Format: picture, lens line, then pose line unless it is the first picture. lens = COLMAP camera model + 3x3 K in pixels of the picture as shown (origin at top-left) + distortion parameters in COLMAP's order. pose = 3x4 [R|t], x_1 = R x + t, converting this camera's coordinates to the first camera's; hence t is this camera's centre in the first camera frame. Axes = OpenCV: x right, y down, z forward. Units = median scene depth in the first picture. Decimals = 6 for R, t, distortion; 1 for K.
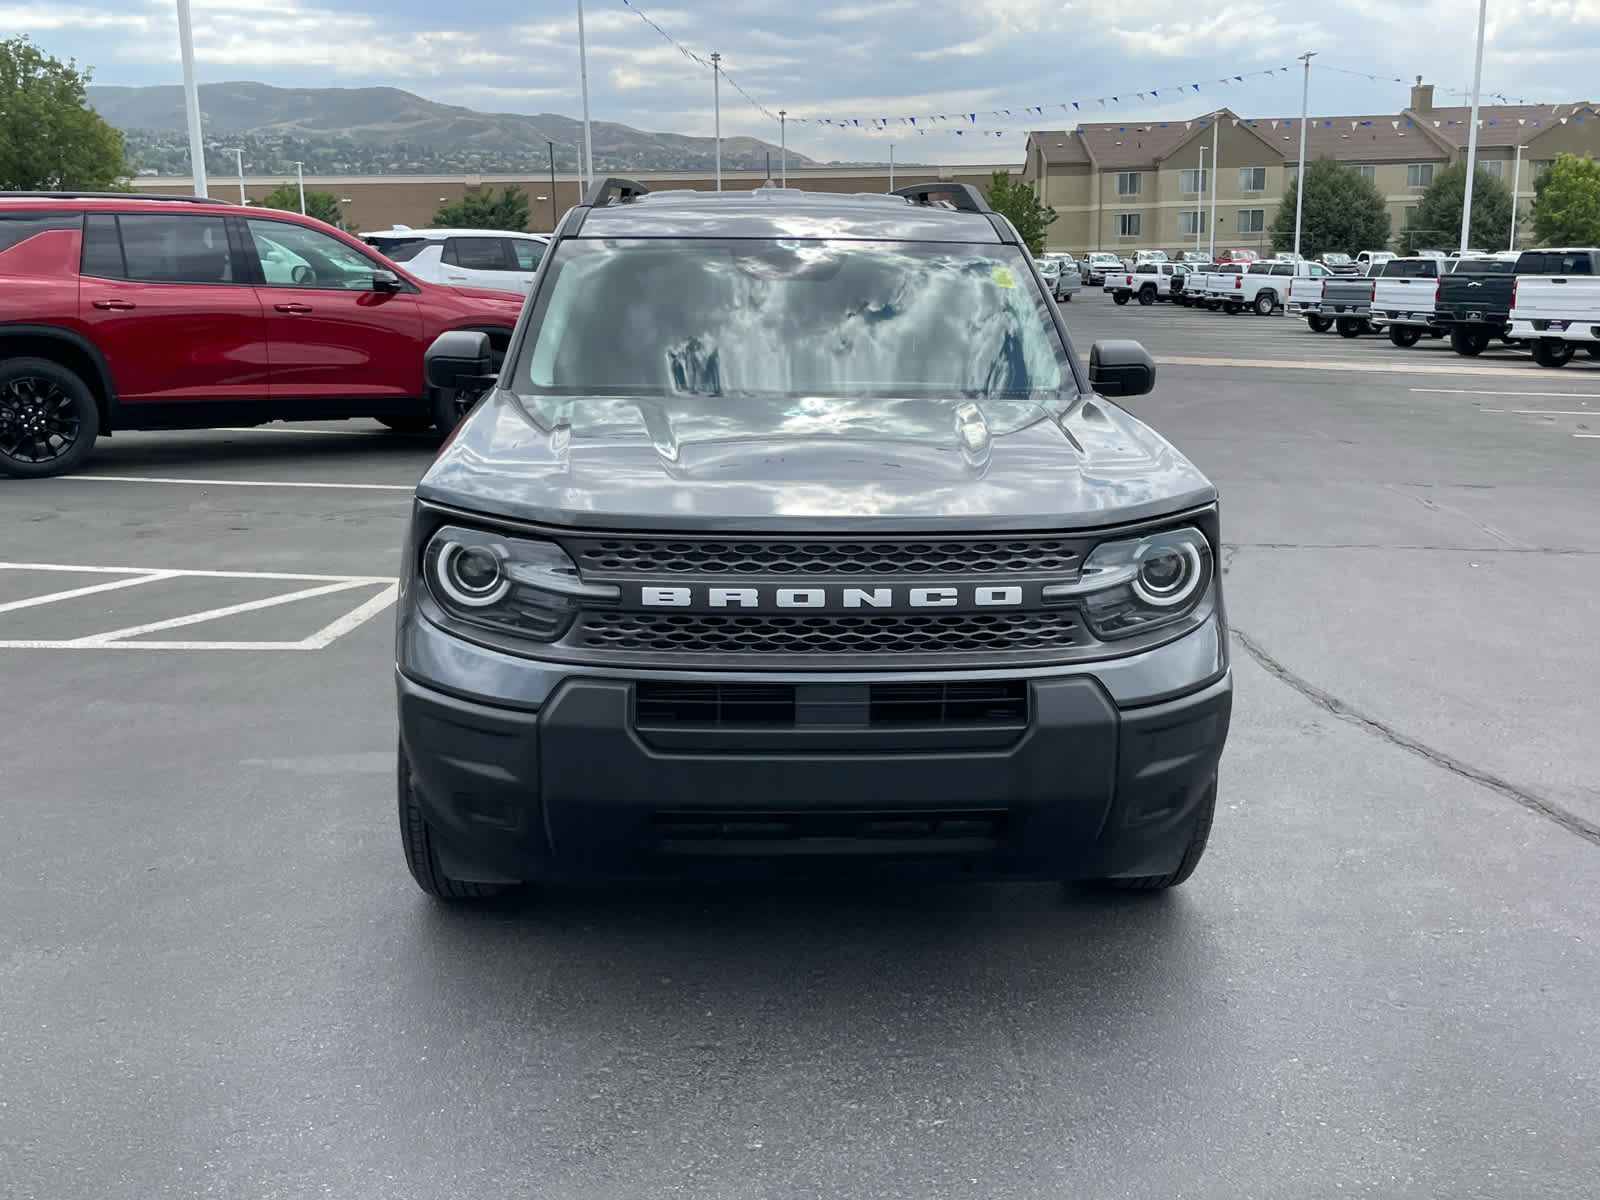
lens RADIAL K [[1554.6, 0, 800.0], [0, 1554.6, 600.0], [0, 0, 1]] dist [0.101297, -0.152216]
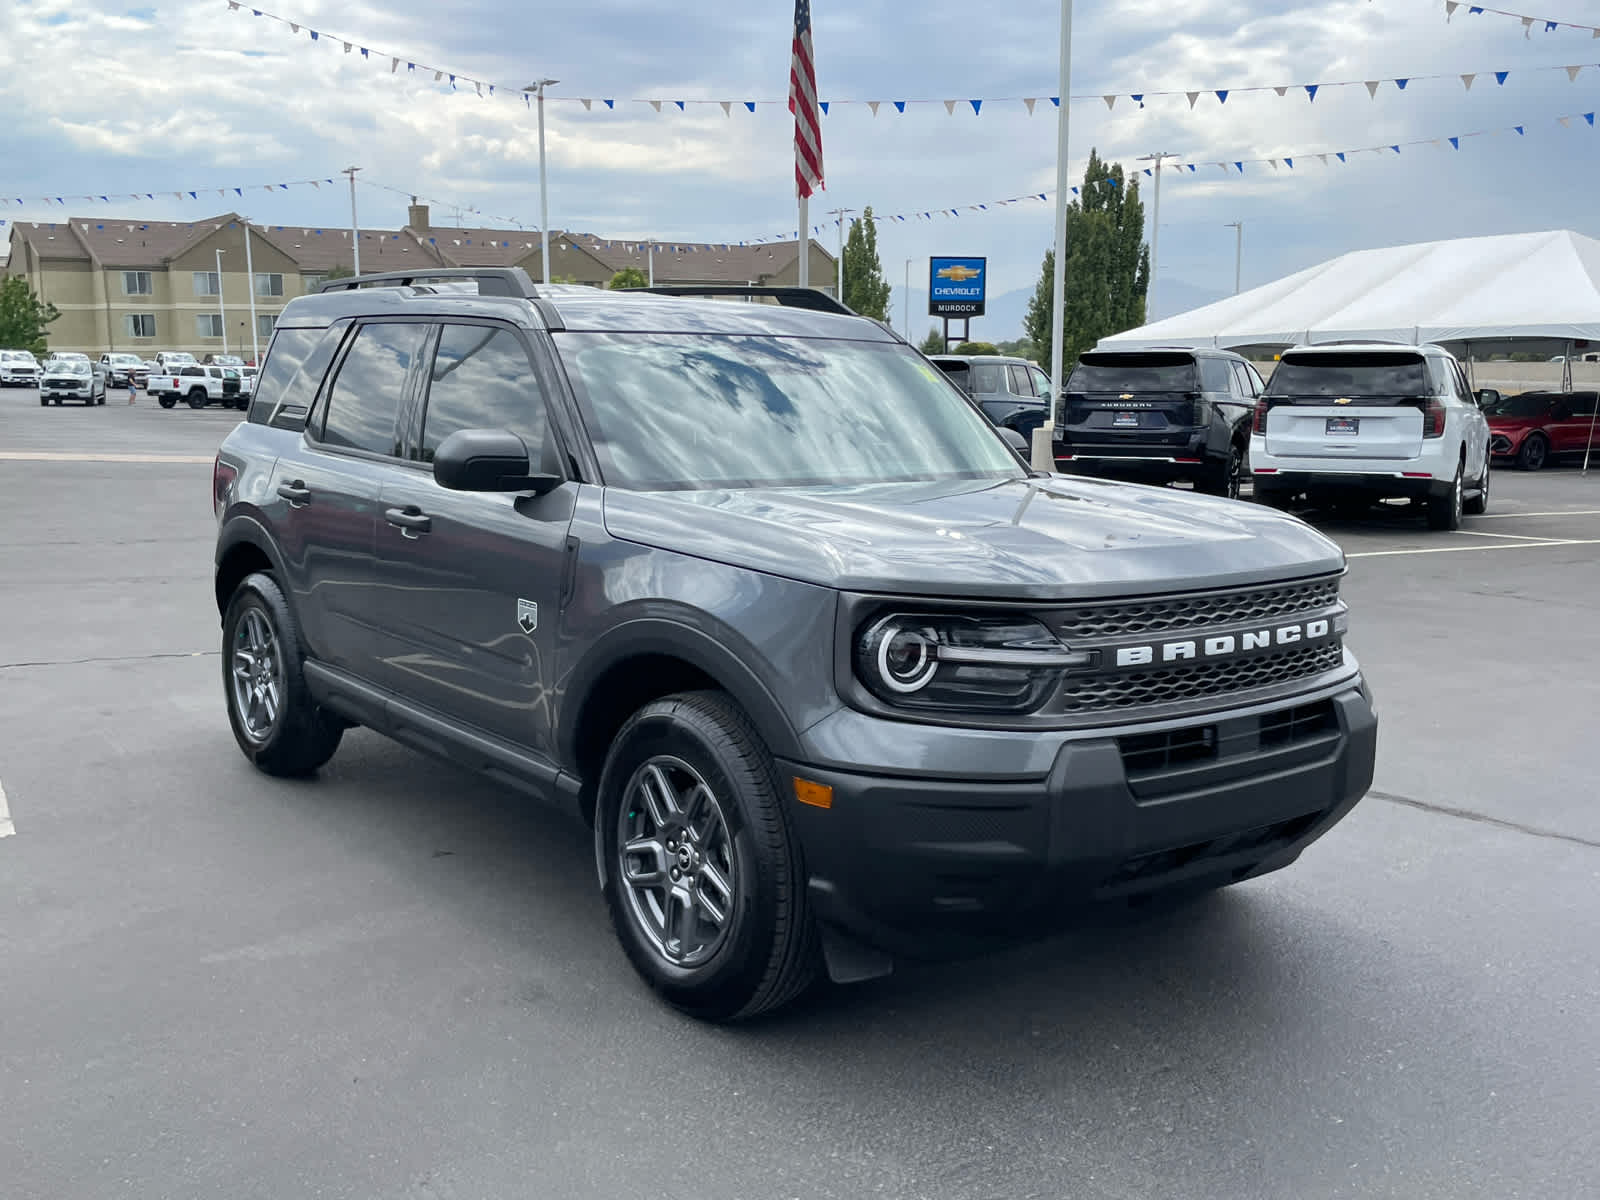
lens RADIAL K [[1552.2, 0, 801.2], [0, 1552.2, 607.8], [0, 0, 1]] dist [0.101288, -0.136131]
pose [[0.819077, -0.082089, 0.567780, -0.815754], [0.115855, 0.992987, -0.023567, -0.033878], [-0.561863, 0.085083, 0.822843, 0.212851]]
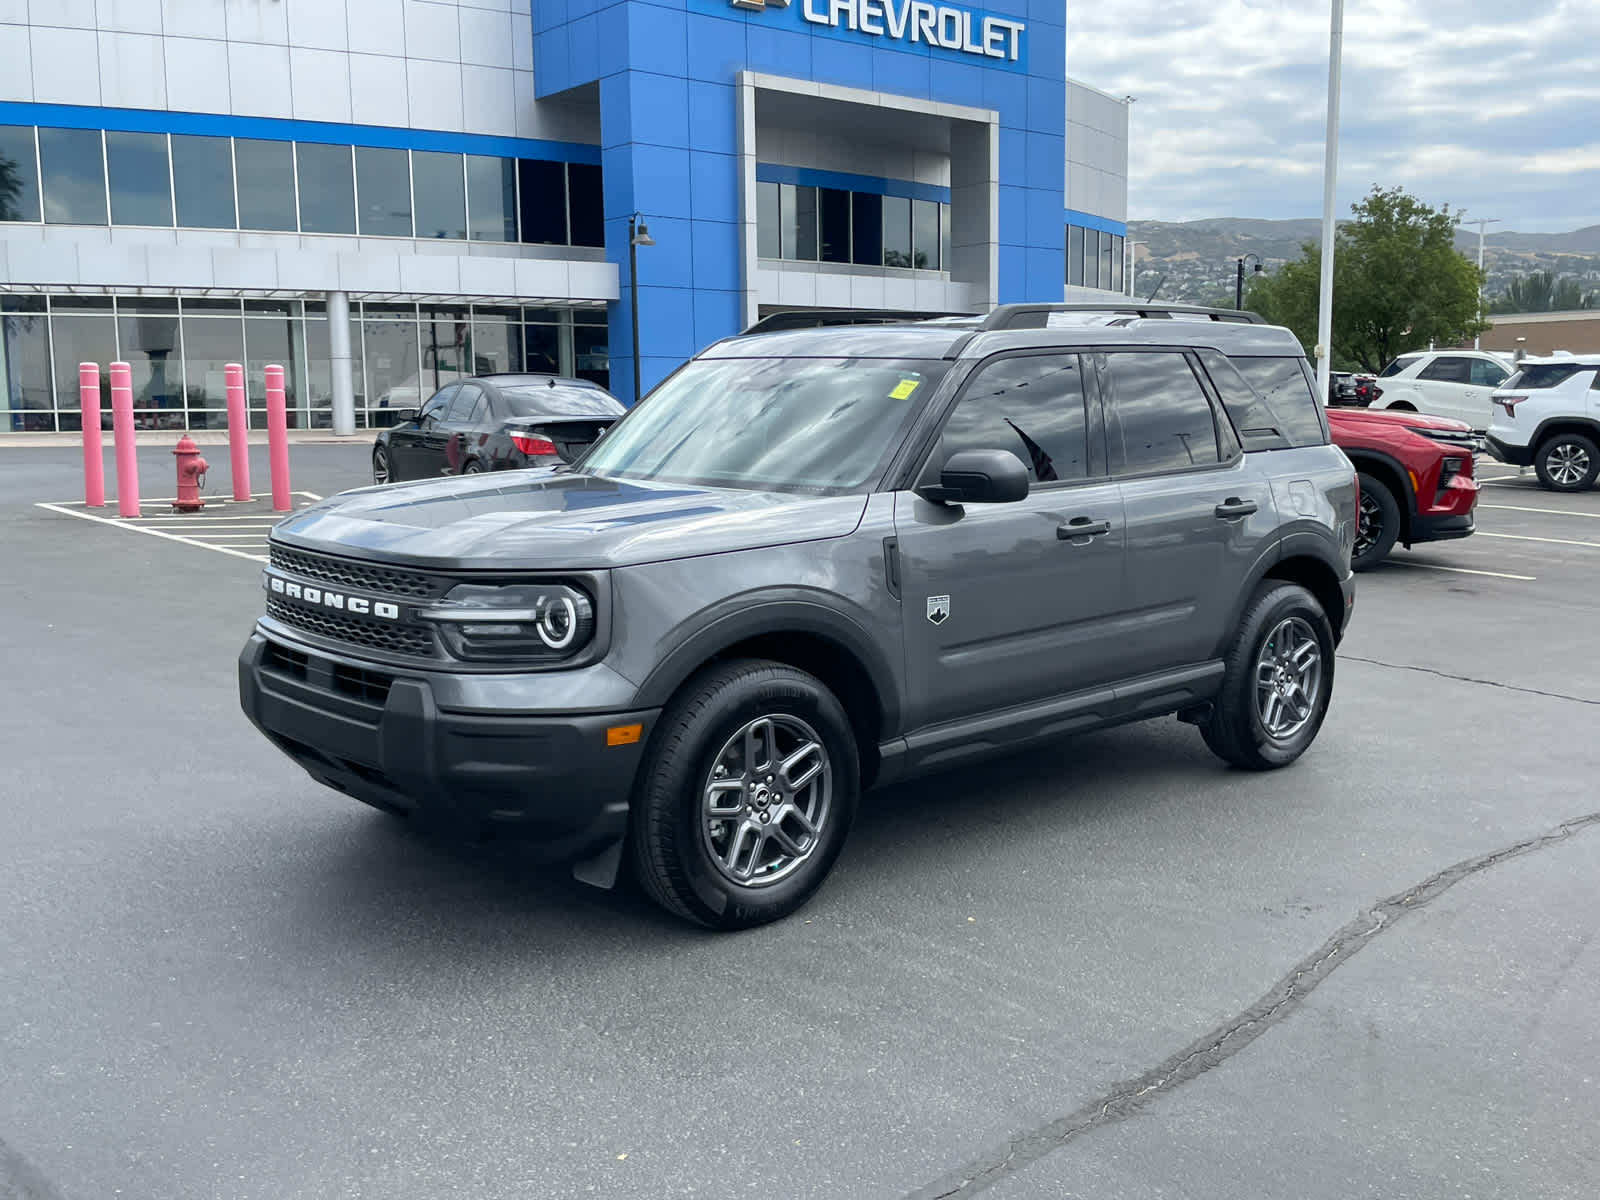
lens RADIAL K [[1554.6, 0, 800.0], [0, 1554.6, 600.0], [0, 0, 1]] dist [0.101297, -0.152216]
pose [[0.641077, 0.102202, -0.760641, 1.294035], [-0.164128, 0.986422, -0.005789, -0.058402], [0.749722, 0.128554, 0.649147, 0.354242]]
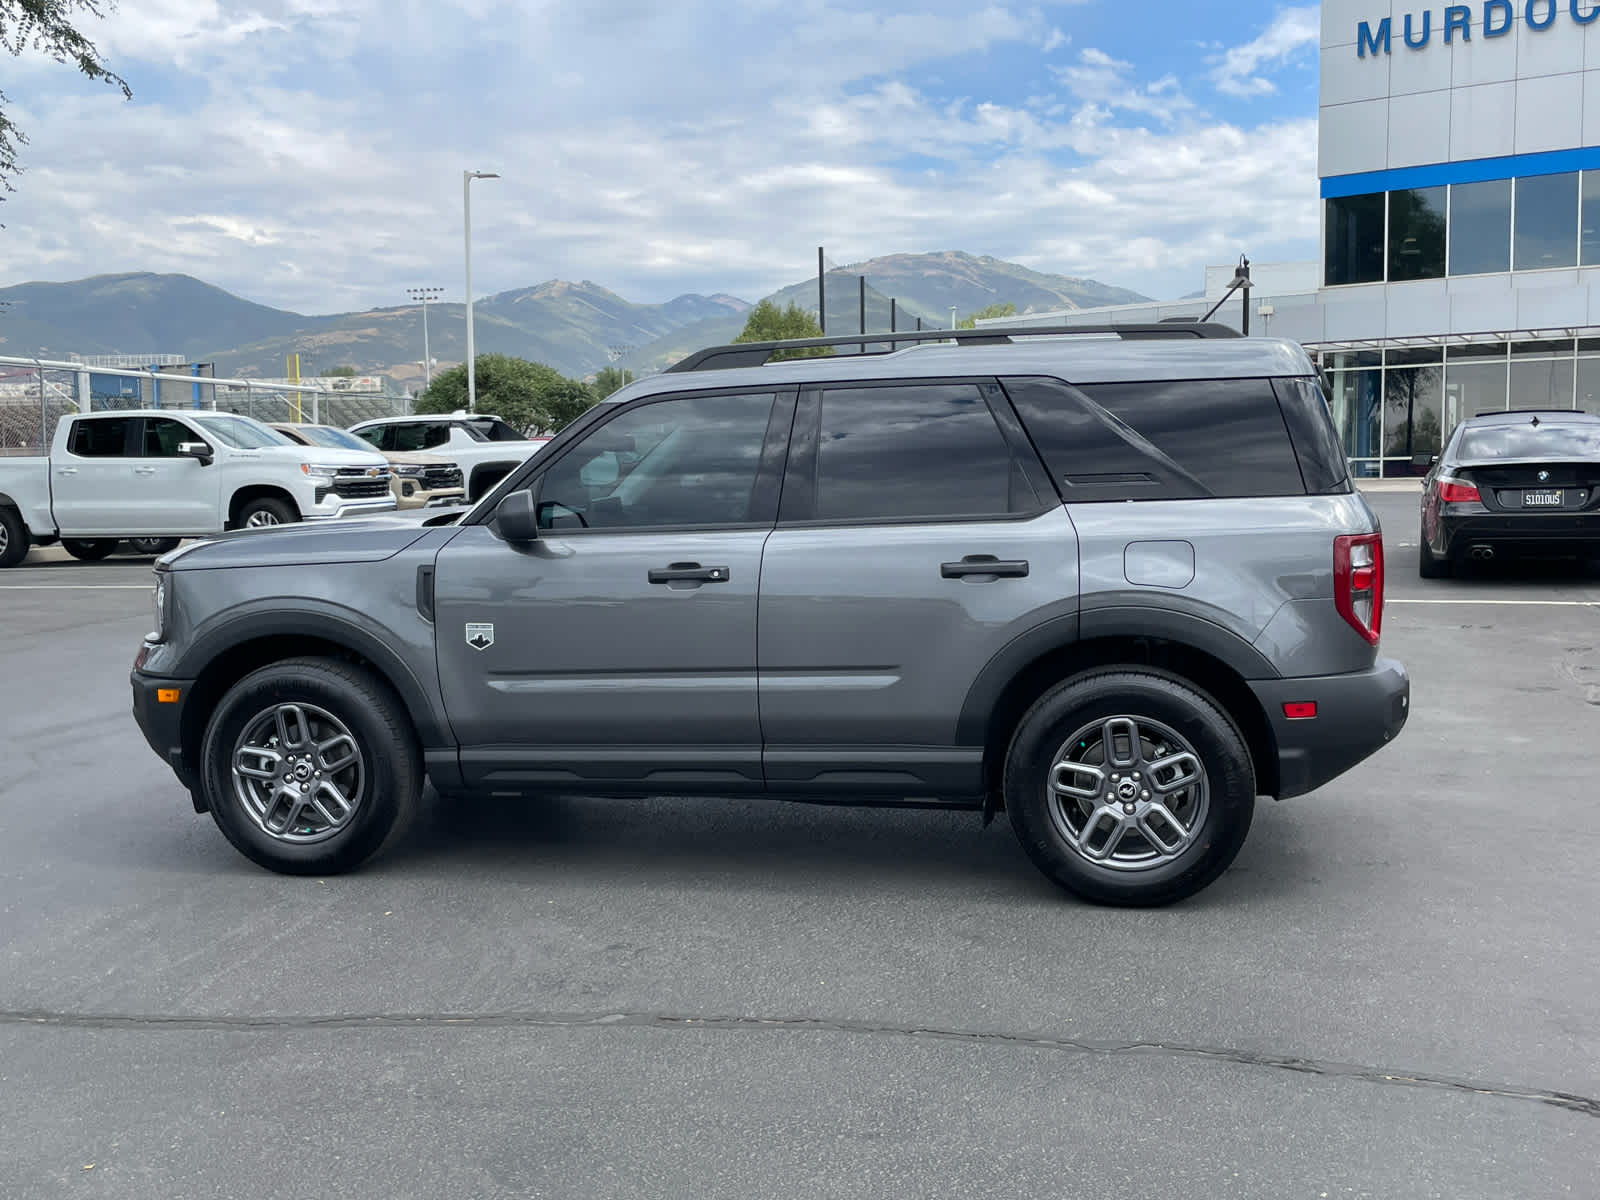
lens RADIAL K [[1554.6, 0, 800.0], [0, 1554.6, 600.0], [0, 0, 1]] dist [0.101297, -0.152216]
pose [[-0.235042, 0.097813, -0.967051, 1.715491], [-0.193990, 0.970186, 0.145280, -0.402700], [0.952430, 0.221745, -0.209059, 2.007466]]
